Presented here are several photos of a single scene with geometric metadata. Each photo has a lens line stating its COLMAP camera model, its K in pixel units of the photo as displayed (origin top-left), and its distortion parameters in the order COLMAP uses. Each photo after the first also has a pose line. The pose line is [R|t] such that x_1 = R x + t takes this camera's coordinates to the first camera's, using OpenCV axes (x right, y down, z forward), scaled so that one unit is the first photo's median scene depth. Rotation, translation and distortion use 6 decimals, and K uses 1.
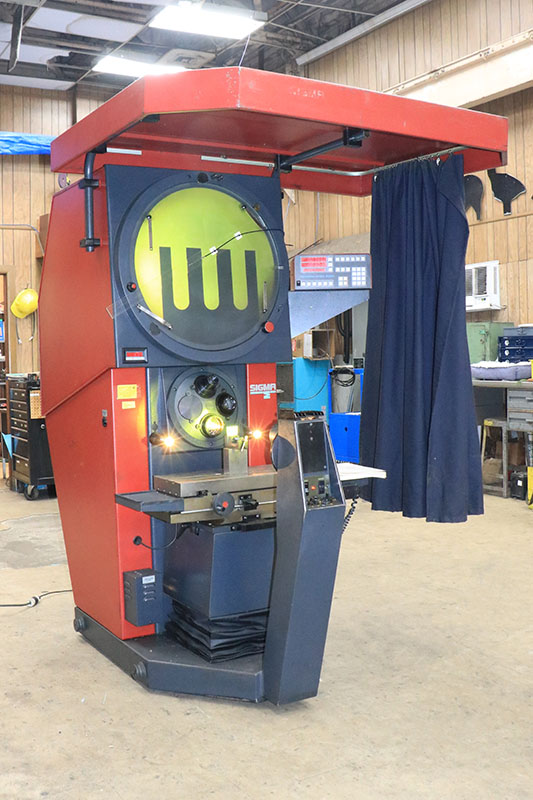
lens RADIAL K [[865.5, 0, 305.0], [0, 865.5, 393.9], [0, 0, 1]] dist [-0.105716, 0.000000]
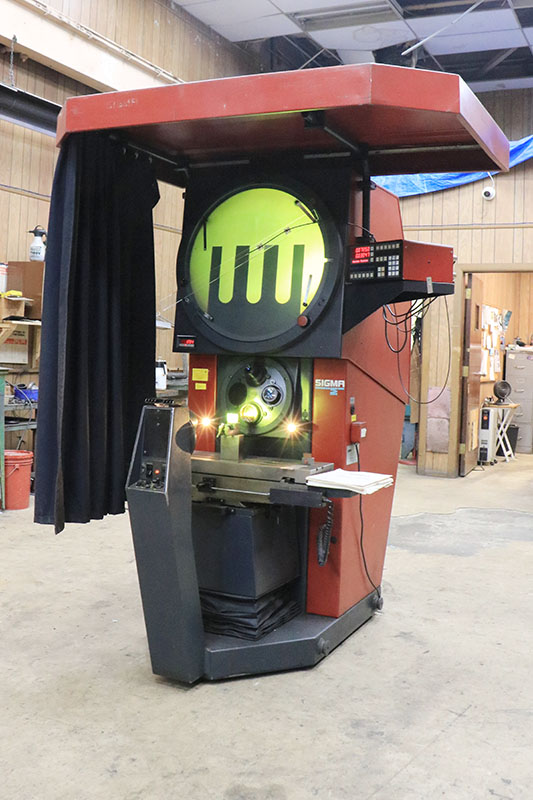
lens RADIAL K [[865.5, 0, 290.3], [0, 865.5, 353.4], [0, 0, 1]] dist [-0.105716, 0.000000]
pose [[0.540472, 0.045941, -0.840107, 0.814037], [-0.085737, 0.996318, -0.000675, -0.039819], [0.836982, 0.072393, 0.542421, 0.472453]]
